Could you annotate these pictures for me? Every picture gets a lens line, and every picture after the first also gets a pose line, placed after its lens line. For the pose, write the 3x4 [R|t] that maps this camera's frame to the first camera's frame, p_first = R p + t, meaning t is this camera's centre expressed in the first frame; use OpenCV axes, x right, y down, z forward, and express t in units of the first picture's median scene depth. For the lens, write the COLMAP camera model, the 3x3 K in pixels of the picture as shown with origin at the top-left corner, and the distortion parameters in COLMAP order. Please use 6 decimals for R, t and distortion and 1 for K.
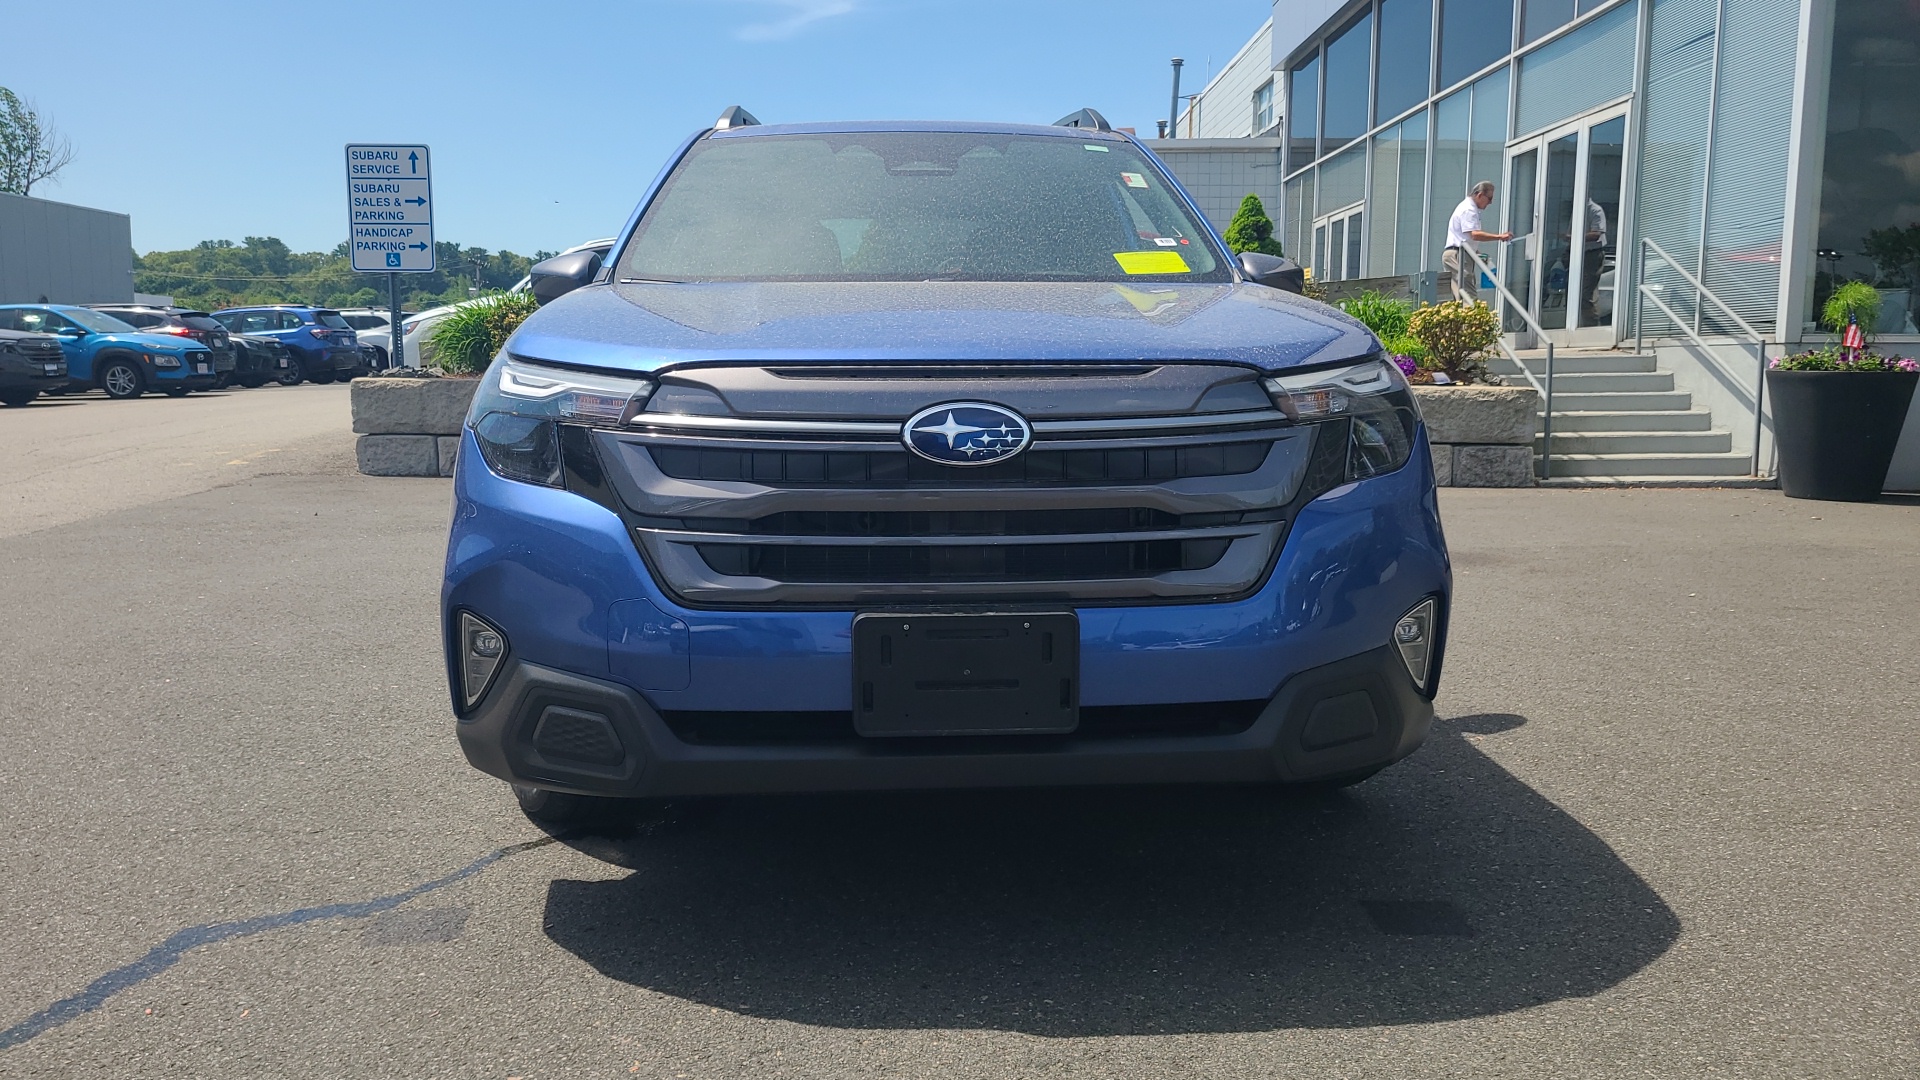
lens RADIAL K [[1391.7, 0, 1088.4], [0, 1391.7, 539.0], [0, 0, 1]] dist [0.040157, -0.004289]
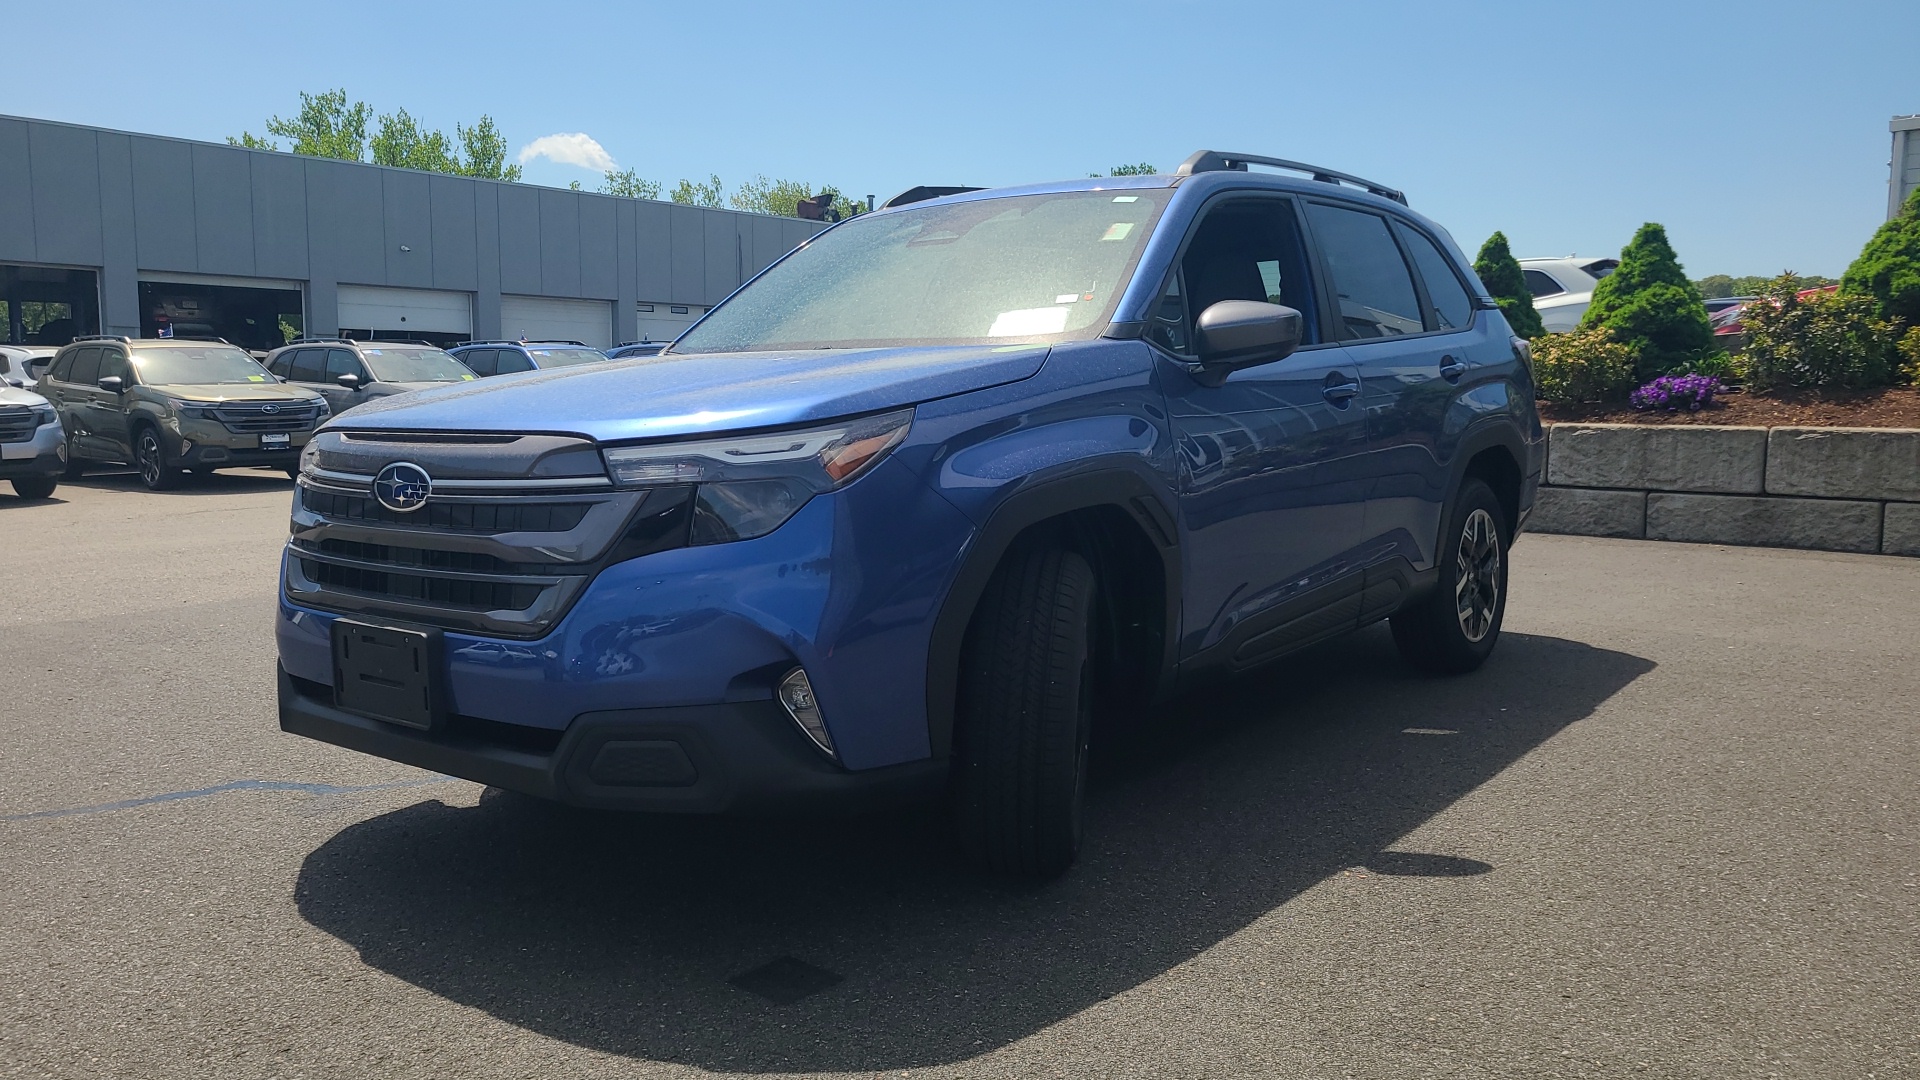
lens RADIAL K [[1423.2, 0, 903.5], [0, 1423.2, 547.4], [0, 0, 1]] dist [0.107077, -0.166874]
pose [[0.751752, 0.069387, -0.655785, 1.110379], [-0.081158, 0.996624, 0.012415, -0.071680], [0.654432, 0.043889, 0.754846, 0.296138]]
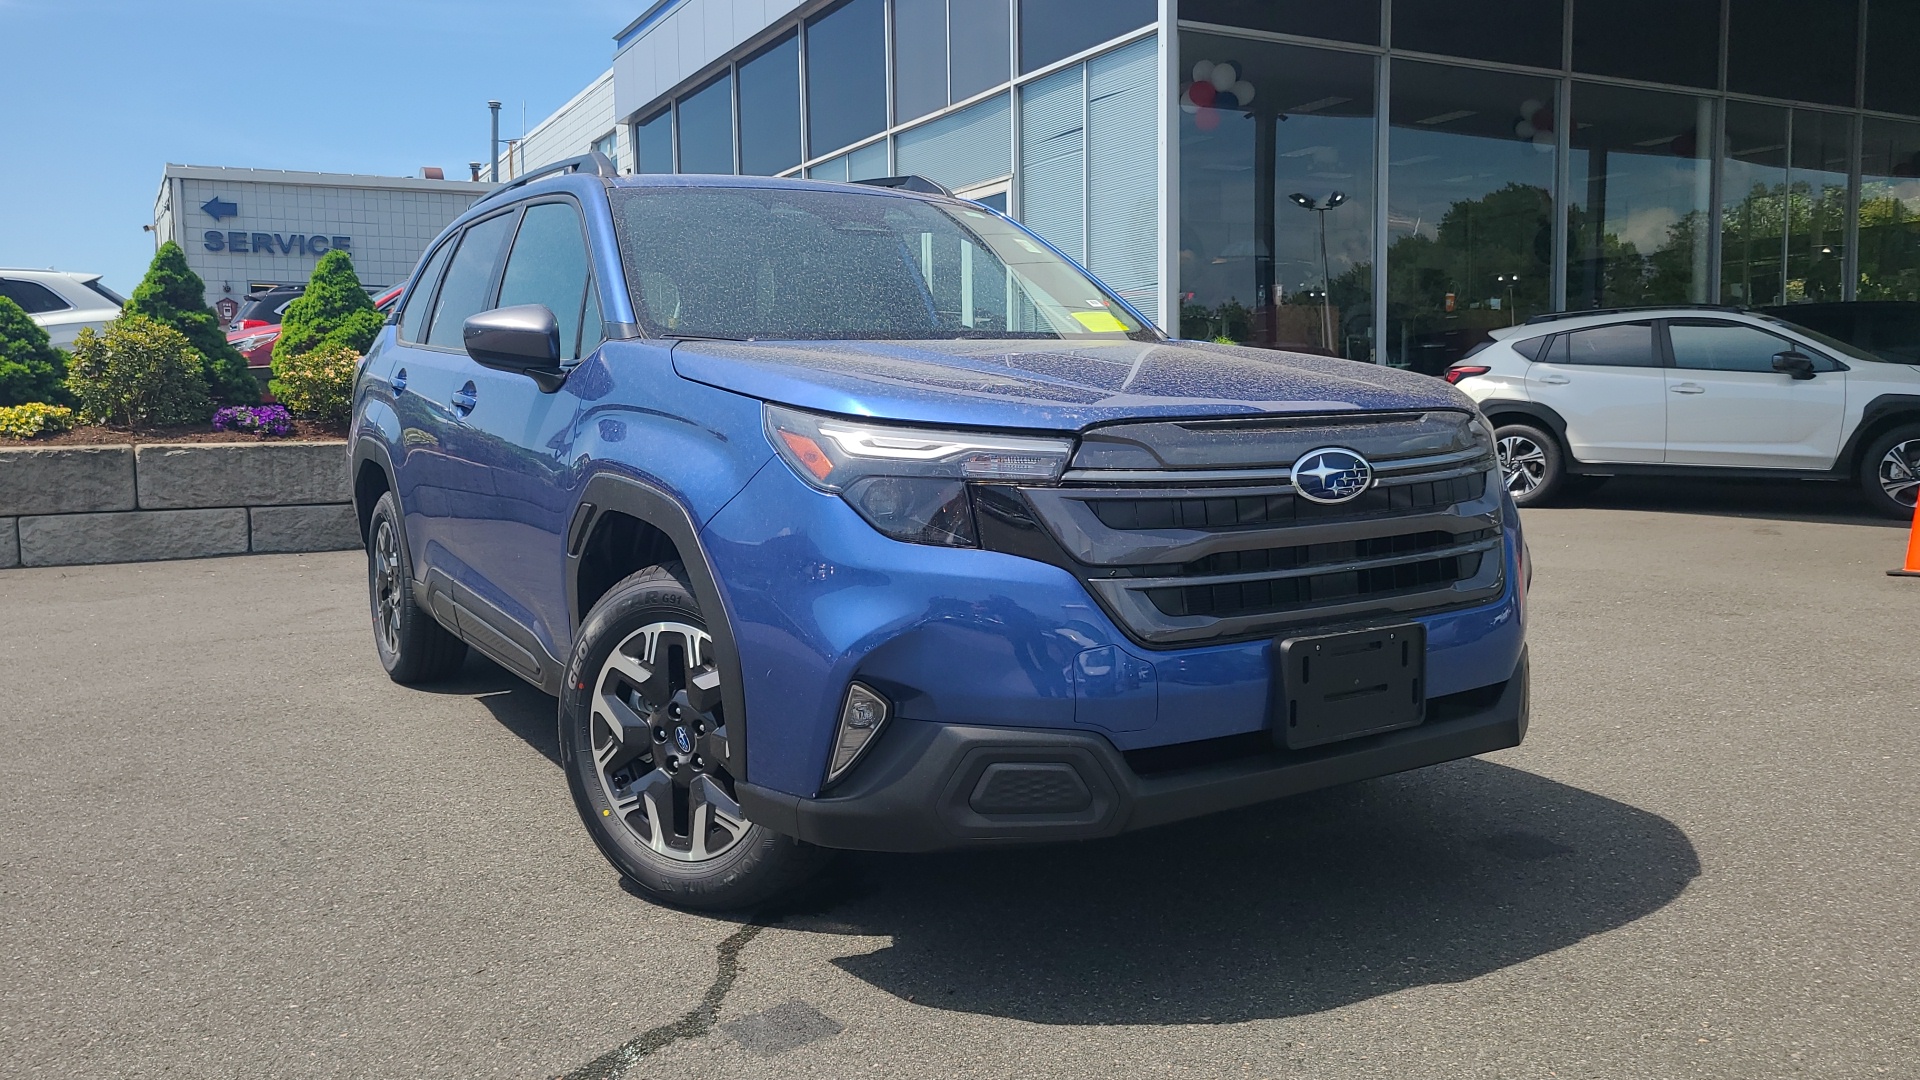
lens RADIAL K [[1380.0, 0, 893.2], [0, 1380.0, 534.6], [0, 0, 1]] dist [0.036525, 0.002808]
pose [[0.887373, -0.061608, 0.456918, -0.913675], [0.076984, 0.996918, -0.015092, -0.036586], [-0.454580, 0.048567, 0.889381, 0.146301]]
